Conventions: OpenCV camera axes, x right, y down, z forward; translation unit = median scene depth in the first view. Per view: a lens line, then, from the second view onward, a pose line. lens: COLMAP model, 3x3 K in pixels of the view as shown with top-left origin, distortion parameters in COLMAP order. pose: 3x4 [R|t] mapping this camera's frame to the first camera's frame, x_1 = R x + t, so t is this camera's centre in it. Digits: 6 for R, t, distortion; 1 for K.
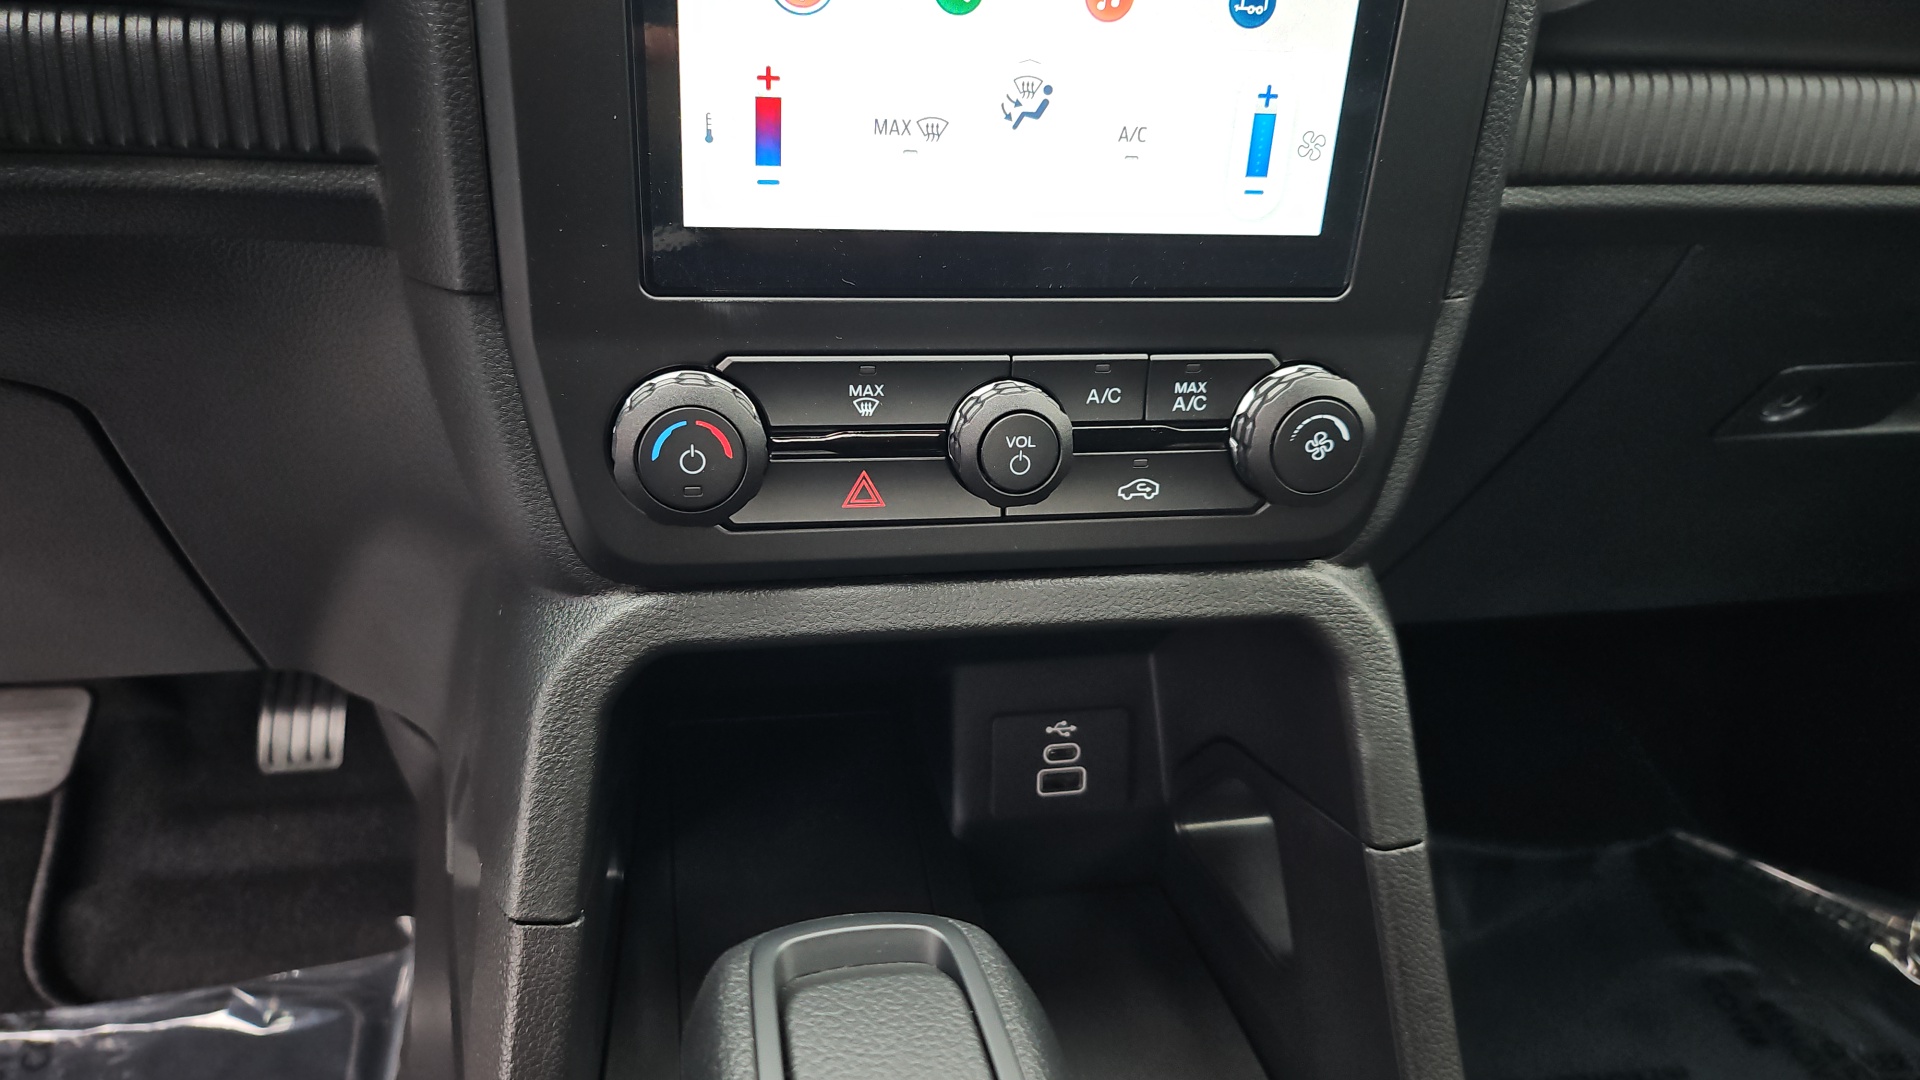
lens RADIAL K [[1341.2, 0, 960.3], [0, 1341.2, 550.2], [0, 0, 1]] dist [0.042707, -0.027597]
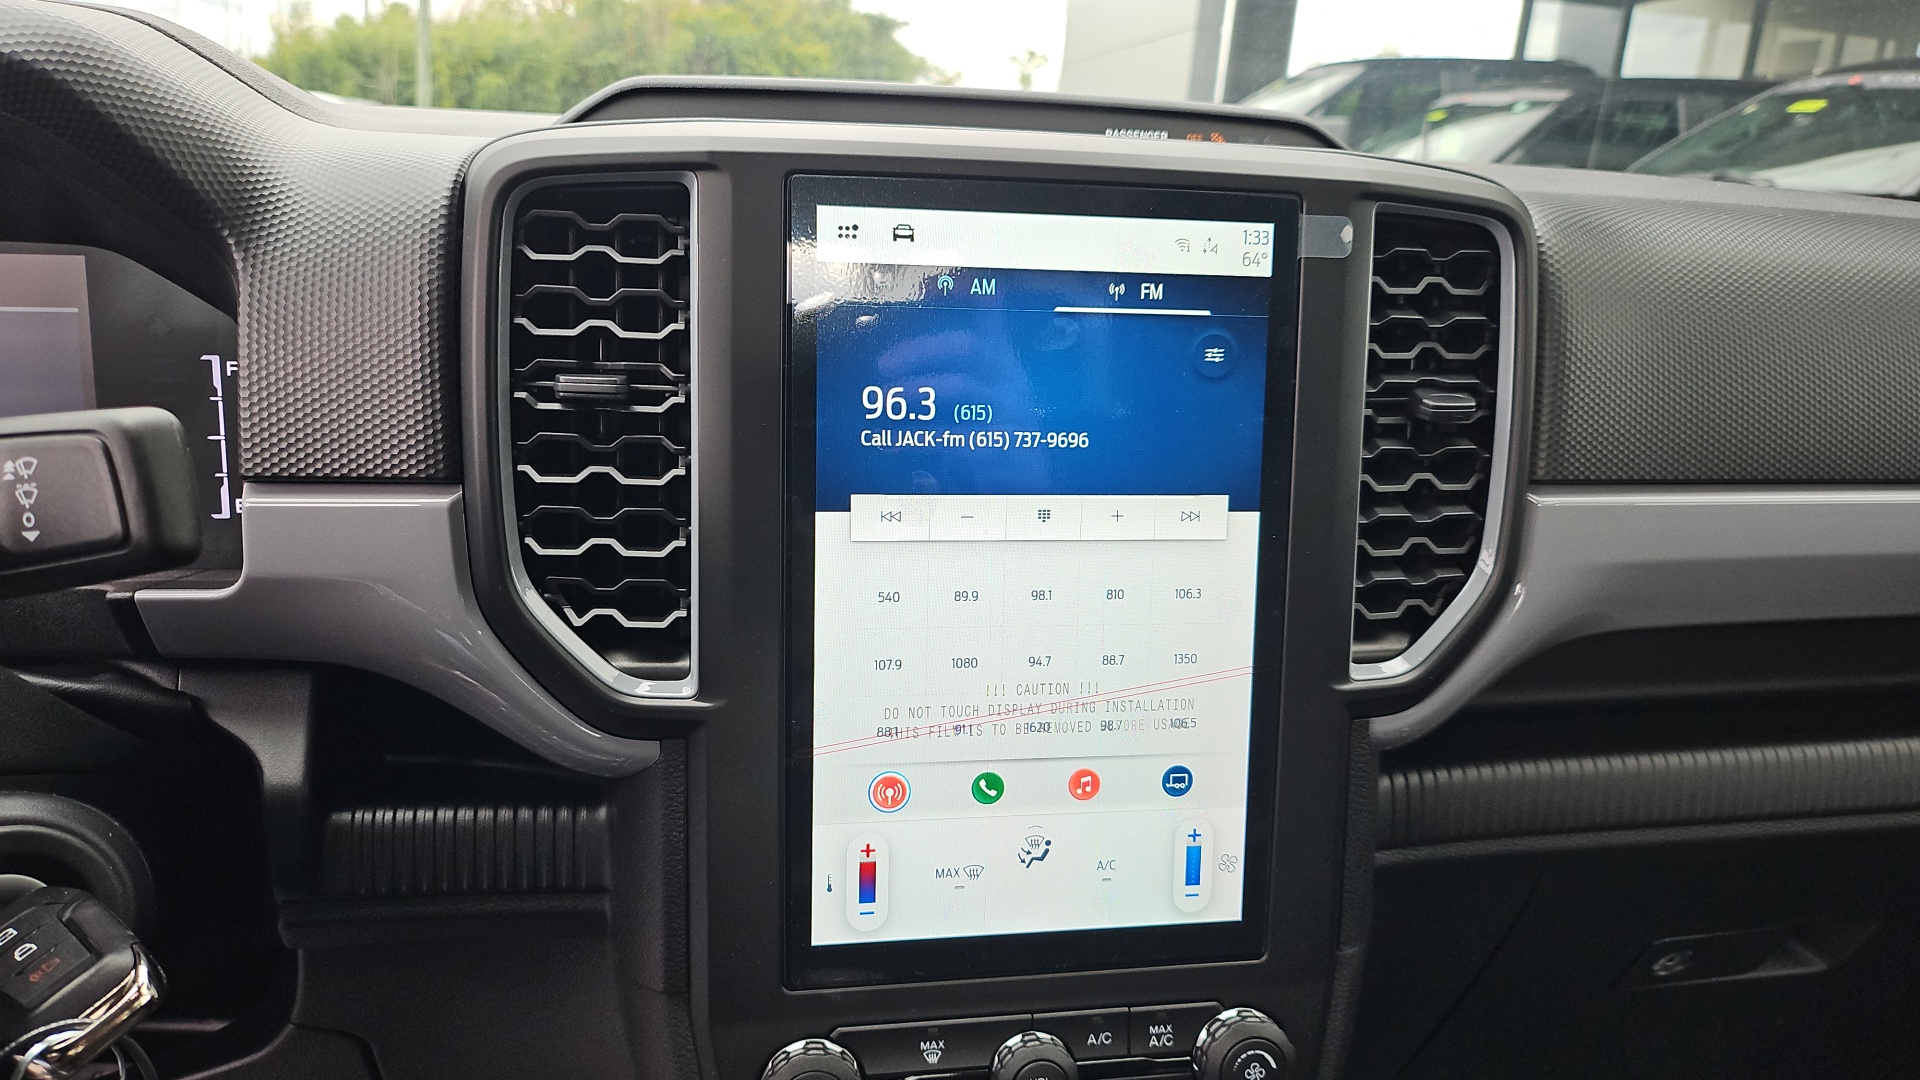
lens RADIAL K [[1341.2, 0, 982.3], [0, 1341.2, 527.8], [0, 0, 1]] dist [0.042707, -0.027597]
pose [[0.999170, -0.031871, -0.025358, 0.036804], [0.022859, 0.954141, -0.298483, -0.208474], [0.033708, 0.297656, 0.954078, -0.527328]]
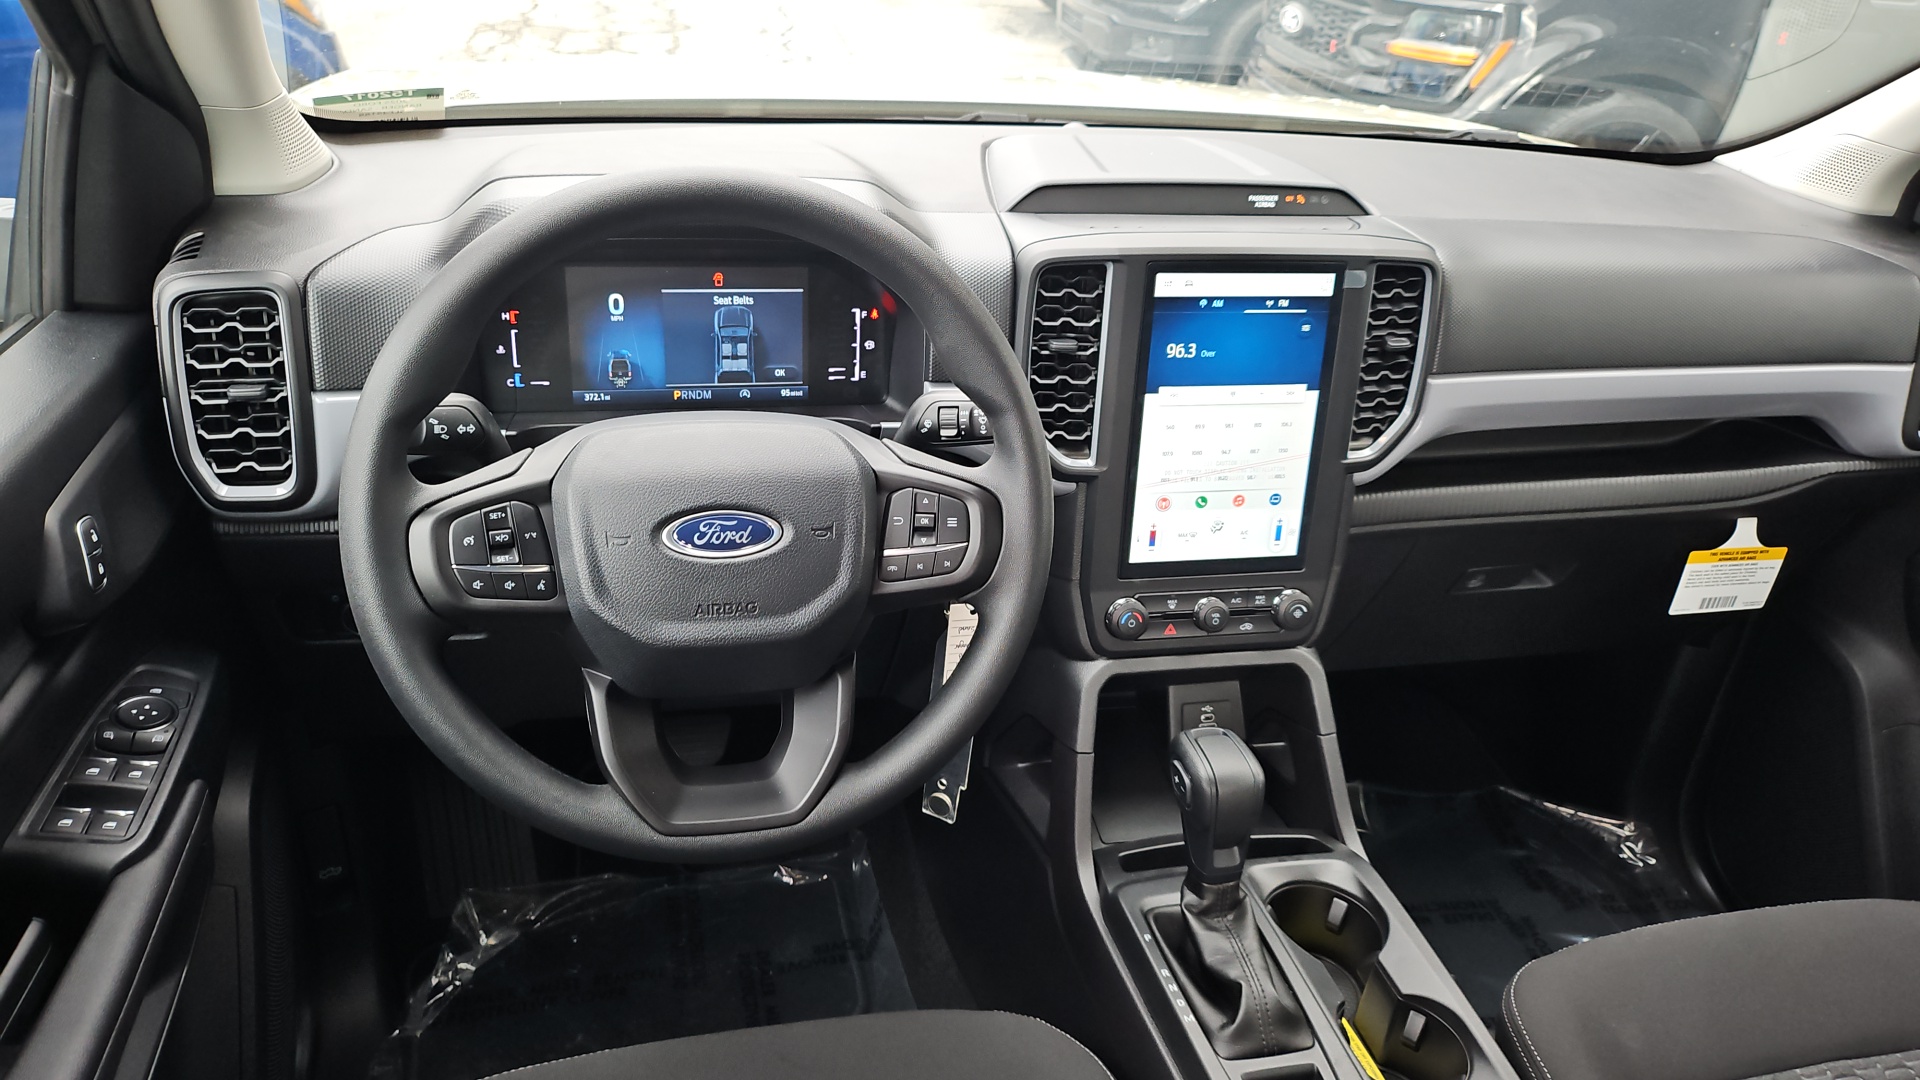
lens RADIAL K [[1341.2, 0, 955.5], [0, 1341.2, 514.2], [0, 0, 1]] dist [0.042707, -0.027597]
pose [[0.999715, -0.019010, 0.014463, -0.677929], [0.020154, 0.996299, -0.083555, -0.061112], [-0.012821, 0.083823, 0.996398, -2.527501]]
